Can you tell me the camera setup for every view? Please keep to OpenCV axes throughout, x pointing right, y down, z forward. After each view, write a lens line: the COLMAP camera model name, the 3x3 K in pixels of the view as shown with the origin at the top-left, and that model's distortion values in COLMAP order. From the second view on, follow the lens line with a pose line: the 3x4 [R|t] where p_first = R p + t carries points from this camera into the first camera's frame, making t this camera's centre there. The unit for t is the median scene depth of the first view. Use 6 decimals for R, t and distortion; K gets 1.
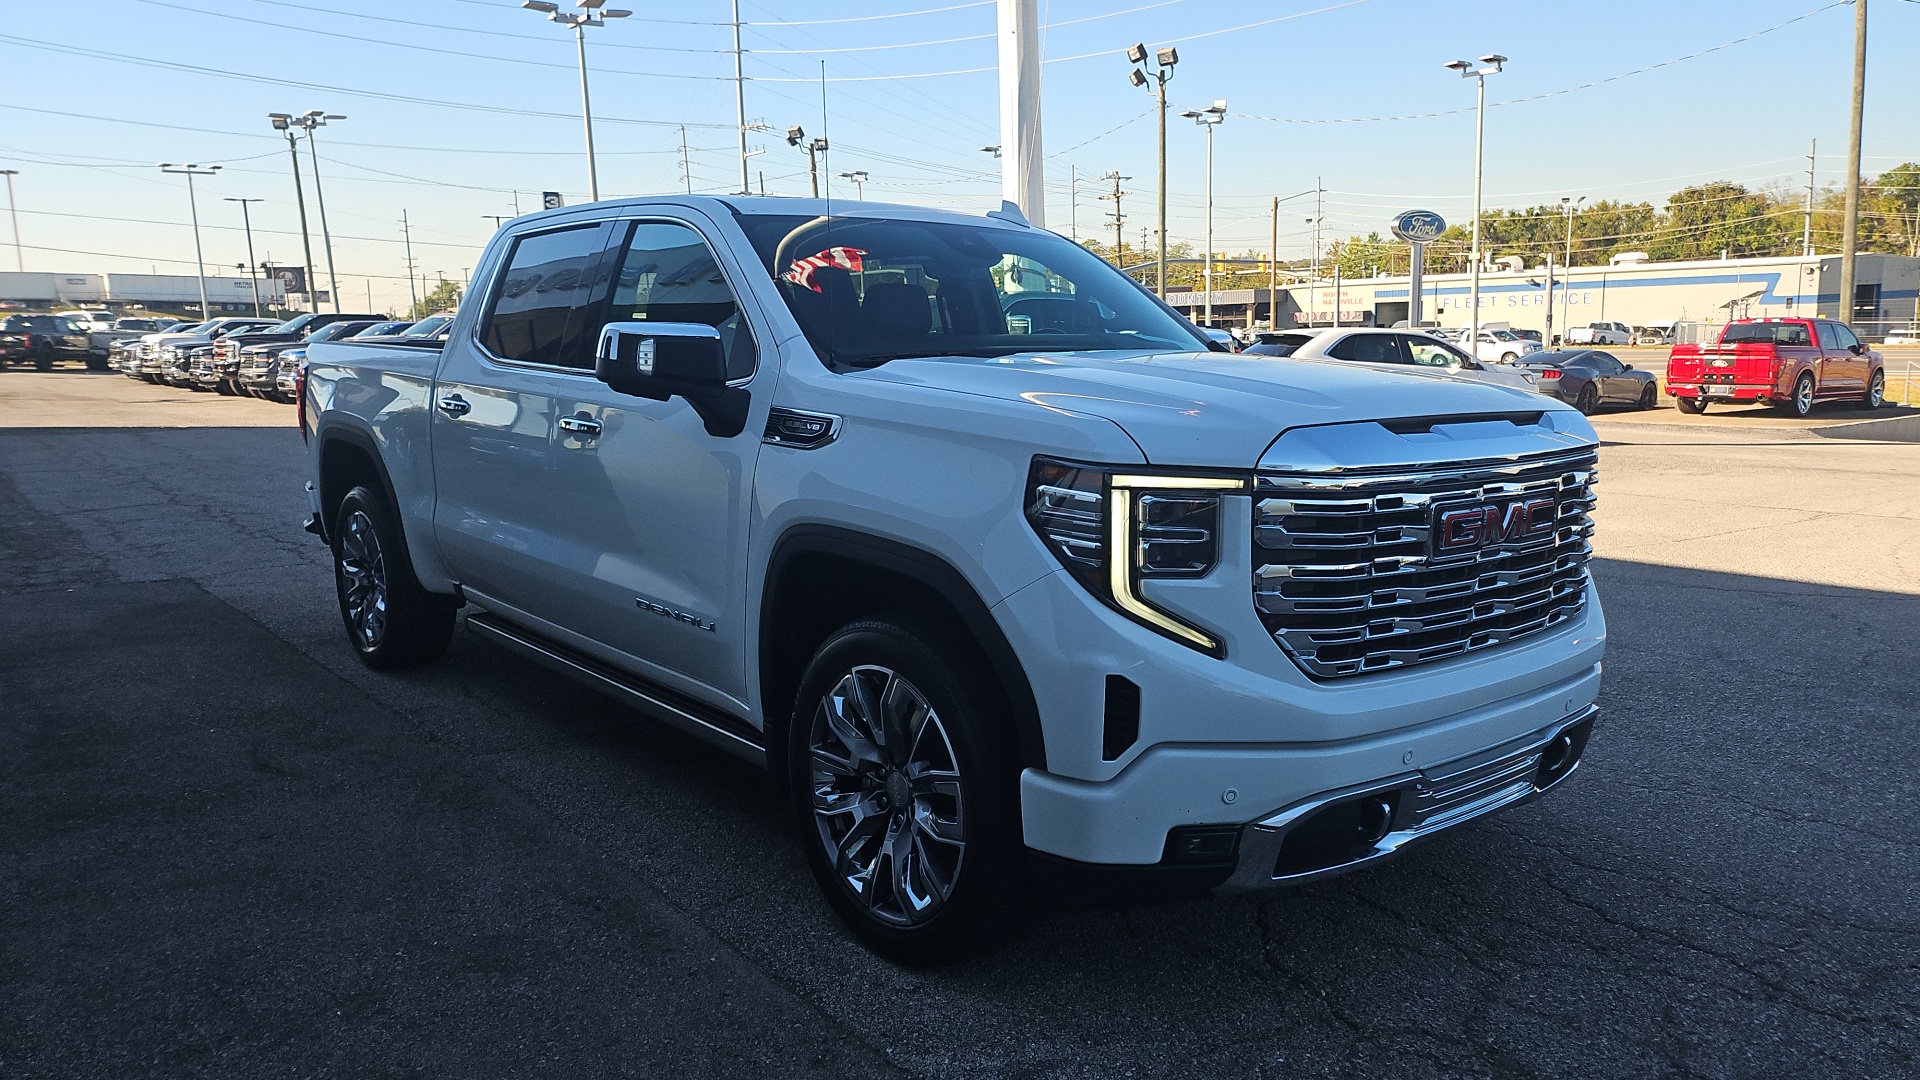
lens RADIAL K [[1366.2, 0, 973.4], [0, 1366.2, 531.1], [0, 0, 1]] dist [0.033276, -0.015292]
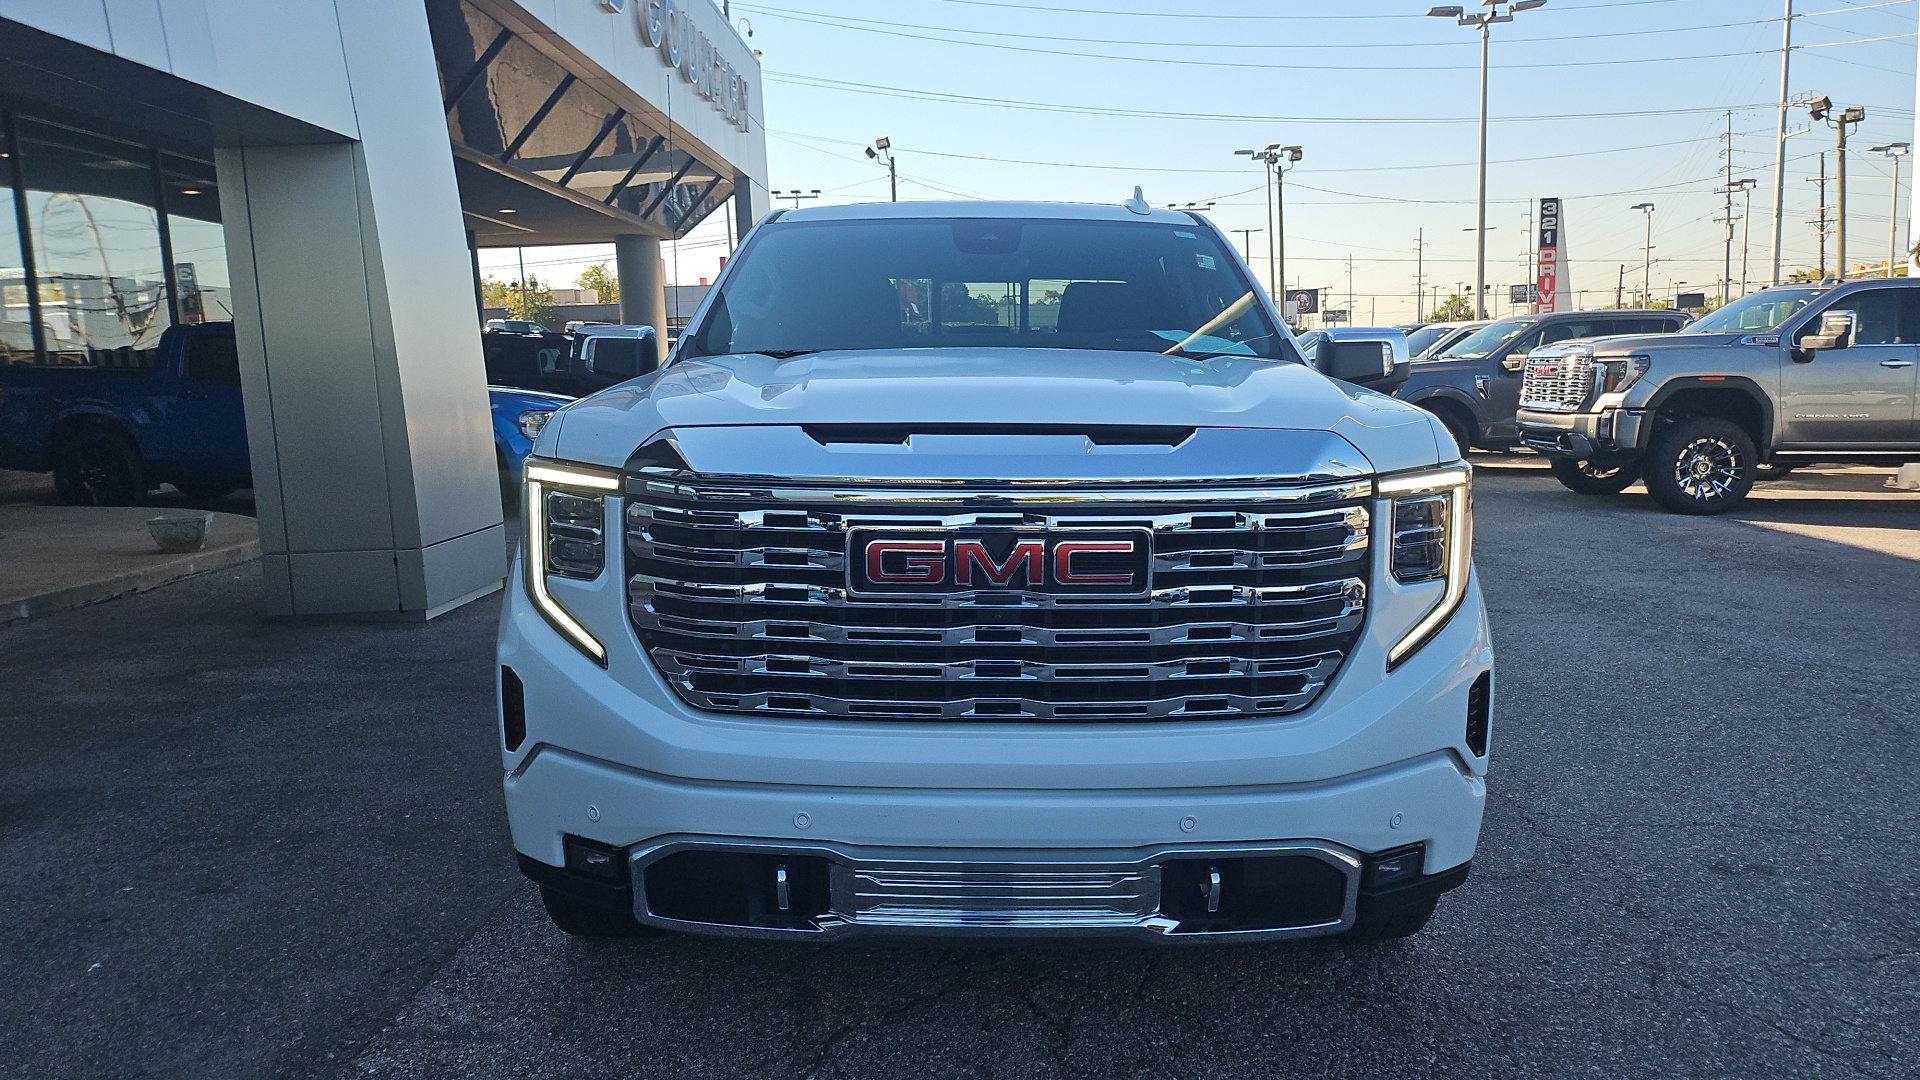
lens RADIAL K [[1366.2, 0, 967.4], [0, 1366.2, 555.4], [0, 0, 1]] dist [0.033276, -0.015292]
pose [[0.756276, 0.091235, -0.647860, 0.886632], [-0.087119, 0.995454, 0.038487, -0.039002], [0.648427, 0.027334, 0.760786, 0.399279]]
